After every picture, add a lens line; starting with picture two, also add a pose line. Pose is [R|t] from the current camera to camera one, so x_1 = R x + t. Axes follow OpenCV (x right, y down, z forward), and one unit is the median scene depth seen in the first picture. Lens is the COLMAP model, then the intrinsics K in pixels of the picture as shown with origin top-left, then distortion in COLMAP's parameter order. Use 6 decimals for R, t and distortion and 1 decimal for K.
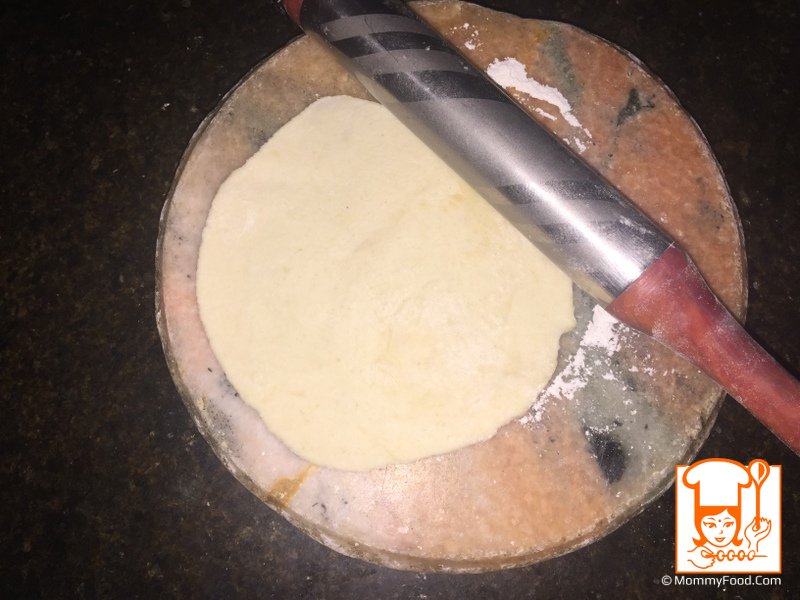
lens RADIAL K [[692.0, 0, 401.5], [0, 692.0, 297.4], [0, 0, 1]] dist [0.044328, -0.087174]
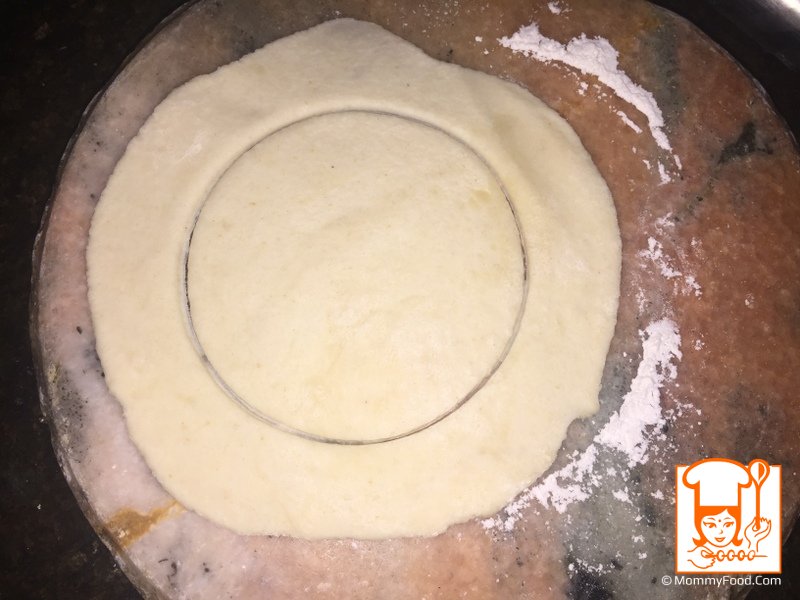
lens RADIAL K [[692.0, 0, 397.8], [0, 692.0, 301.8], [0, 0, 1]] dist [0.044328, -0.087174]
pose [[0.961332, 0.275391, -0.000370, 0.026796], [-0.275335, 0.961105, -0.021651, 0.003135], [-0.005607, 0.020916, 0.999766, 0.286018]]
